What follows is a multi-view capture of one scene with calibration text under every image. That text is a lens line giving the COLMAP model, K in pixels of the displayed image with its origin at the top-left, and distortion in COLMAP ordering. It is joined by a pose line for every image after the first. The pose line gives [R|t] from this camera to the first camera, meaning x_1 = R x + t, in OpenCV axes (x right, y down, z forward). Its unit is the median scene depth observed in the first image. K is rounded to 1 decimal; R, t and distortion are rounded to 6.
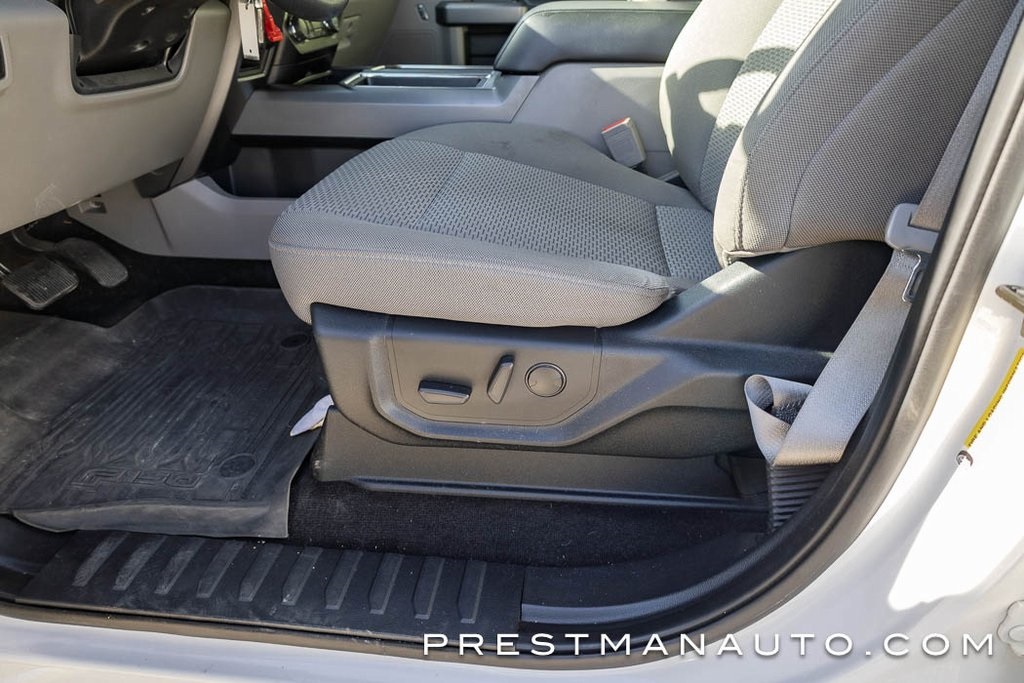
lens RADIAL K [[650.3, 0, 512.0], [0, 650.3, 341.5], [0, 0, 1]] dist [-0.006908, 0.000346]
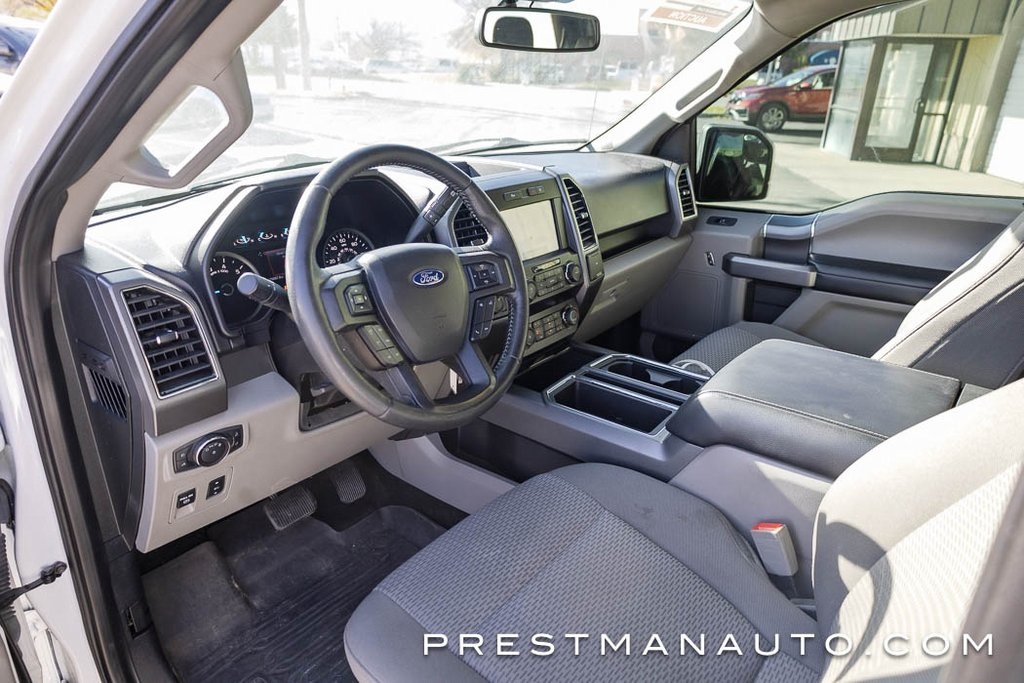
lens RADIAL K [[650.3, 0, 512.0], [0, 650.3, 341.5], [0, 0, 1]] dist [-0.006908, 0.000346]
pose [[0.837627, 0.196664, -0.509611, 0.381582], [-0.261007, 0.963645, -0.057126, -0.612796], [0.479850, 0.180862, 0.858506, -0.021397]]
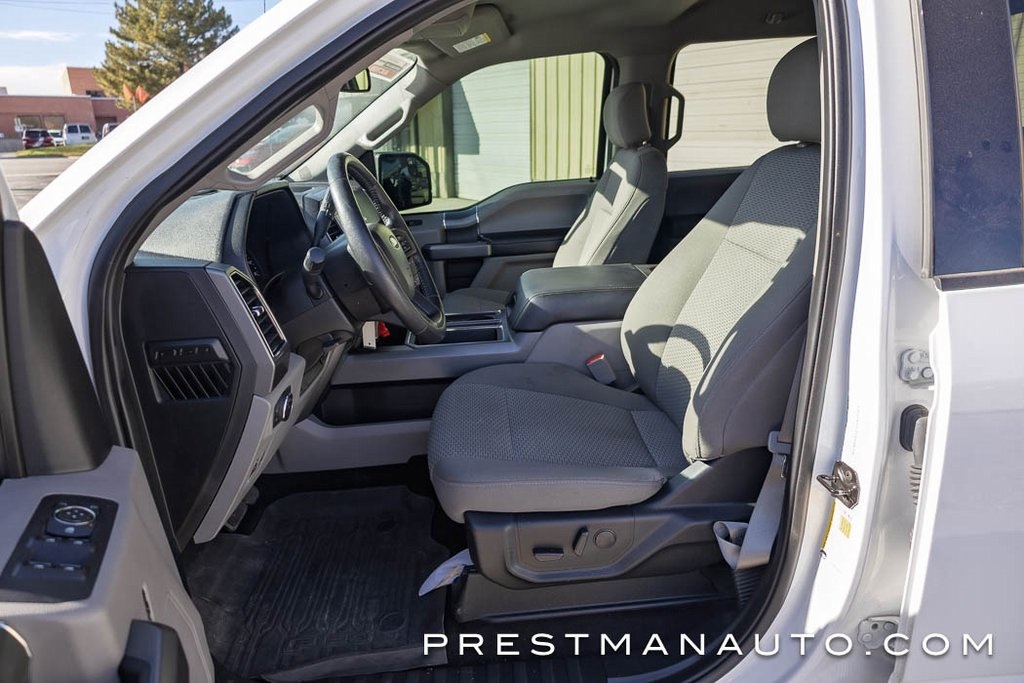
lens RADIAL K [[650.3, 0, 512.0], [0, 650.3, 341.5], [0, 0, 1]] dist [-0.006908, 0.000346]
pose [[0.985576, -0.094642, 0.140293, -0.354563], [0.120013, 0.975359, -0.185128, -0.149497], [-0.119315, 0.199295, 0.972649, -0.715223]]
